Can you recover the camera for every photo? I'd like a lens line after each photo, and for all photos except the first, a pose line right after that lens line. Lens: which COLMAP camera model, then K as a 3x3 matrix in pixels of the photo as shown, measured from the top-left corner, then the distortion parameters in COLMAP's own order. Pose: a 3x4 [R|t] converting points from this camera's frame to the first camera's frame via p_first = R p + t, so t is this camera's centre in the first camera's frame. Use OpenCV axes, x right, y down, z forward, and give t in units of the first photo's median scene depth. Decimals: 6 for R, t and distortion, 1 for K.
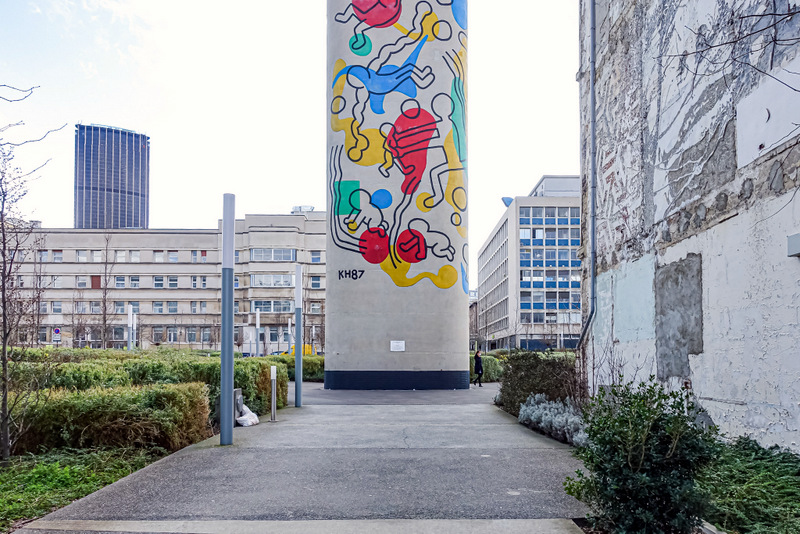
lens RADIAL K [[401.5, 0, 408.4], [0, 401.5, 266.8], [0, 0, 1]] dist [0.000961, 0.000120]
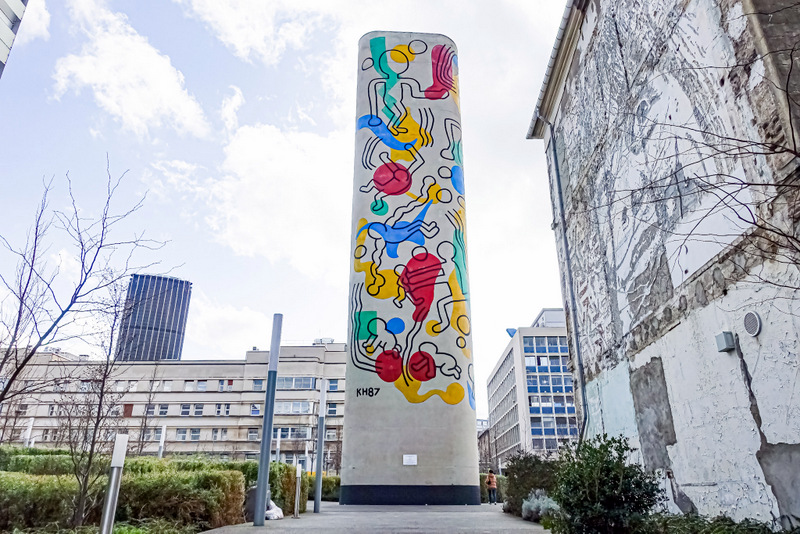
lens RADIAL K [[549.7, 0, 403.5], [0, 549.7, 269.6], [0, 0, 1]] dist [-0.001599, 0.000777]
pose [[0.998801, -0.018860, -0.045177, 0.030635], [0.001036, 0.930749, -0.365658, 0.259303], [0.048945, 0.365172, 0.929652, -0.529735]]
